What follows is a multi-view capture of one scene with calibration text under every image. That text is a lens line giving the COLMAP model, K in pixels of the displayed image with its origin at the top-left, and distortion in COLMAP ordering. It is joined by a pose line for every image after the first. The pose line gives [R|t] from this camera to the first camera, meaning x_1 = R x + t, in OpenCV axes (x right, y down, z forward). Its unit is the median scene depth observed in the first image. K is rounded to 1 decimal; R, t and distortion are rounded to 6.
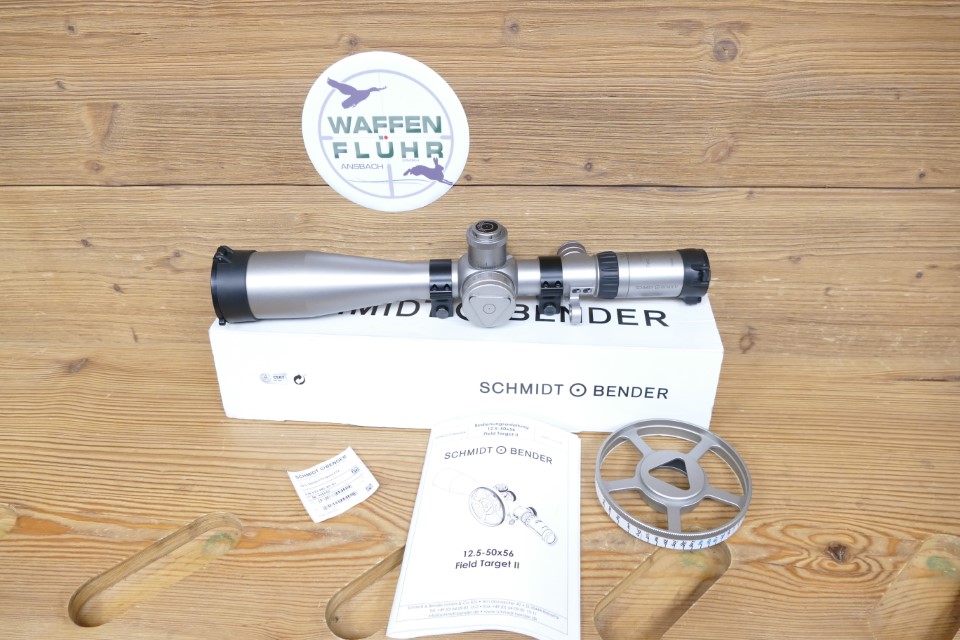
lens RADIAL K [[685.3, 0, 478.4], [0, 685.3, 305.6], [0, 0, 1]] dist [-0.024749, 0.002903]
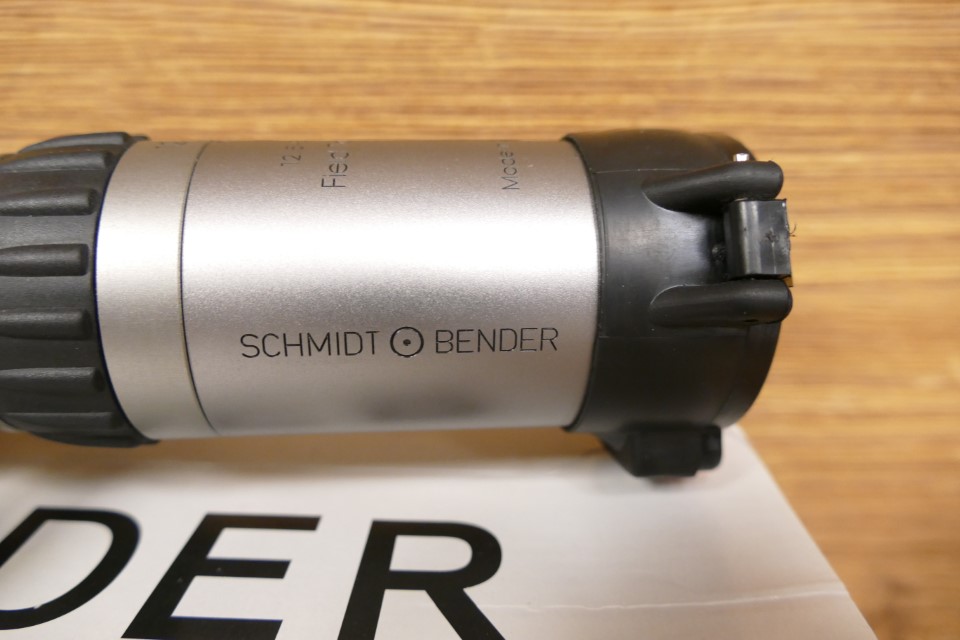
lens RADIAL K [[685.3, 0, 468.0], [0, 685.3, 330.9], [0, 0, 1]] dist [-0.024749, 0.002903]
pose [[0.997838, 0.001486, 0.065708, 0.260478], [0.015715, 0.965348, -0.260491, 0.005935], [-0.063818, 0.260960, 0.963238, 0.856883]]
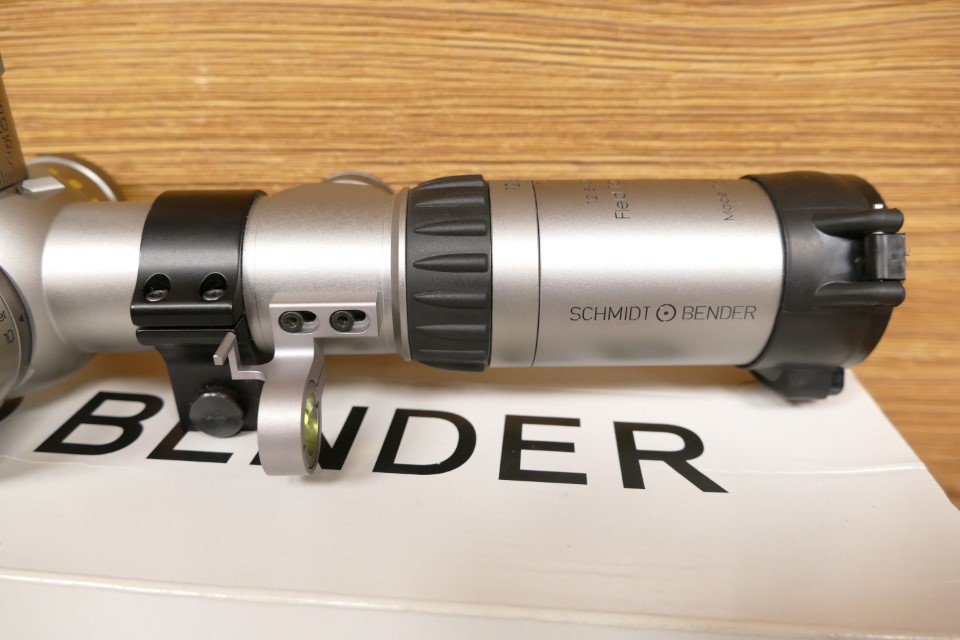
lens RADIAL K [[685.3, 0, 474.2], [0, 685.3, 326.9], [0, 0, 1]] dist [-0.024749, 0.002903]
pose [[0.999850, 0.015262, 0.008196, 0.193621], [-0.013580, 0.984274, -0.176128, 0.017657], [-0.010755, 0.175991, 0.984333, 0.769046]]
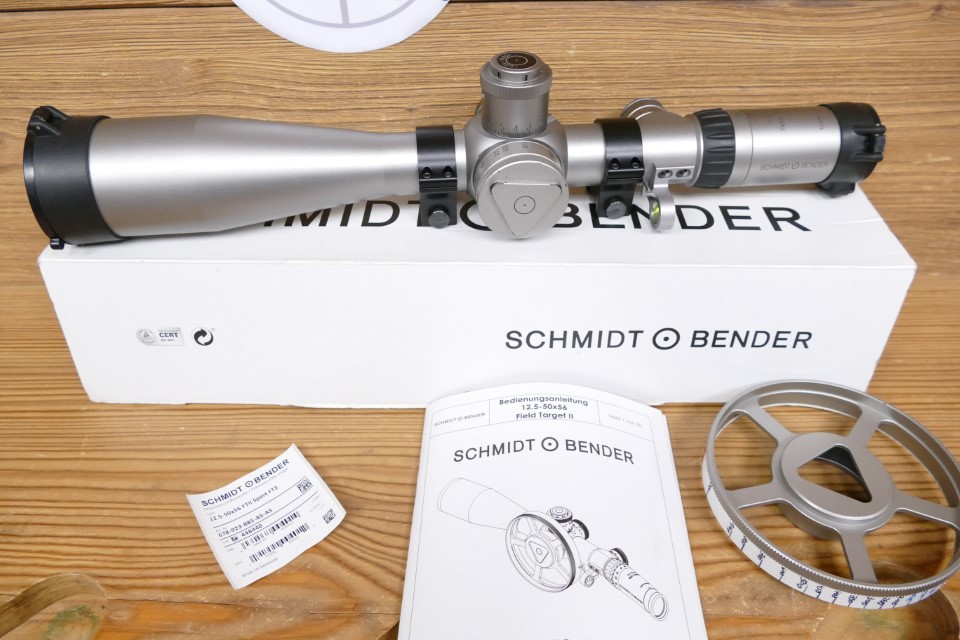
lens RADIAL K [[685.3, 0, 473.2], [0, 685.3, 314.2], [0, 0, 1]] dist [-0.024749, 0.002903]
pose [[0.998137, -0.032421, 0.051687, -0.056849], [0.026959, 0.994307, 0.103087, 0.033244], [-0.054735, -0.101502, 0.993329, 0.399949]]
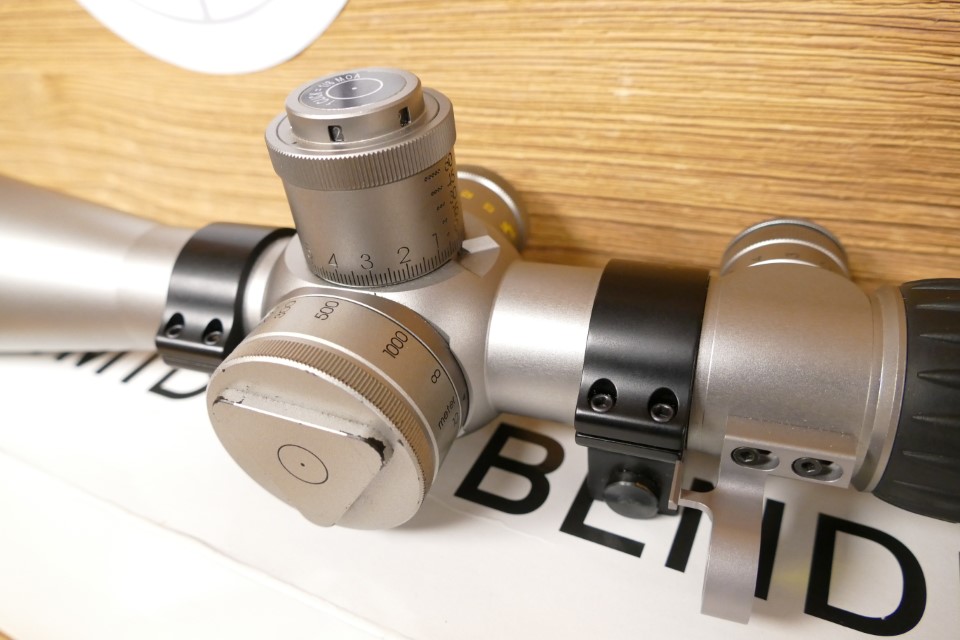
lens RADIAL K [[685.3, 0, 489.3], [0, 685.3, 320.4], [0, 0, 1]] dist [-0.024749, 0.002903]
pose [[0.930051, 0.154952, -0.333159, 0.128685], [-0.147204, 0.987914, 0.048541, -0.057291], [0.336654, 0.003897, 0.941620, 0.777029]]
